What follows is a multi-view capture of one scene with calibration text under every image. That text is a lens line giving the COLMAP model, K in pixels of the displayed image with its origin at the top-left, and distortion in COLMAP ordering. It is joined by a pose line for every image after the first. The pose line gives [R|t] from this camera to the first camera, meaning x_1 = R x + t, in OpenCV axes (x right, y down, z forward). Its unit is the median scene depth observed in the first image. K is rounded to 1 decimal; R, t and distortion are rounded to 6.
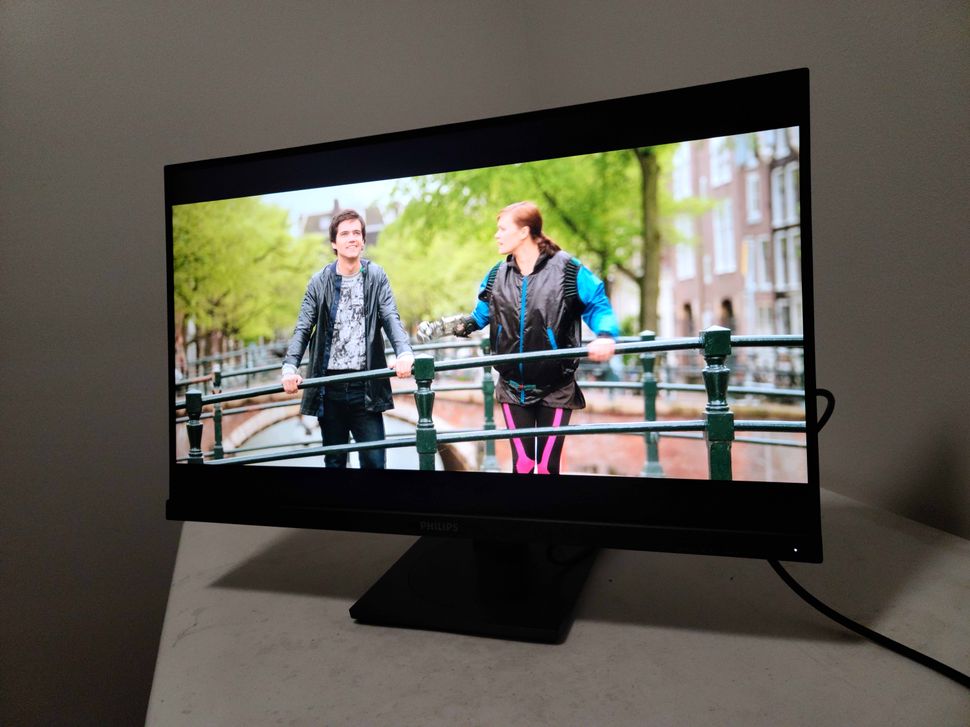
lens RADIAL K [[706.2, 0, 485.0], [0, 706.2, 363.5], [0, 0, 1]] dist [0.047305, 0.000169]
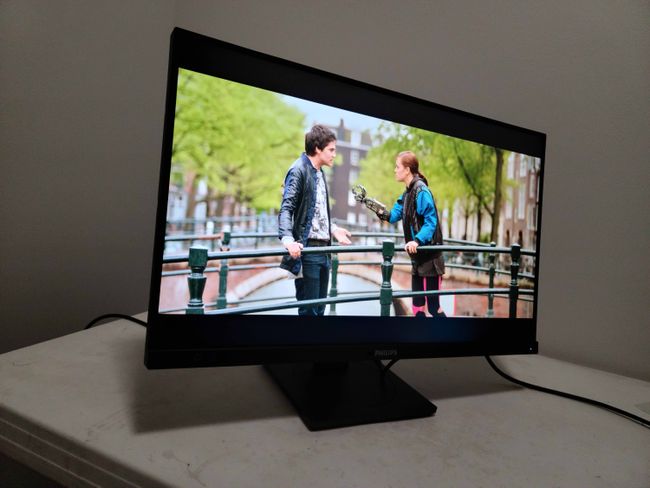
lens RADIAL K [[473.2, 0, 325.0], [0, 473.2, 244.0], [0, 0, 1]] dist [0.047305, 0.000169]
pose [[0.659470, 0.097814, 0.745340, -0.933672], [-0.094435, 0.994423, -0.046948, 0.057510], [-0.745776, -0.039425, 0.665030, 0.425004]]
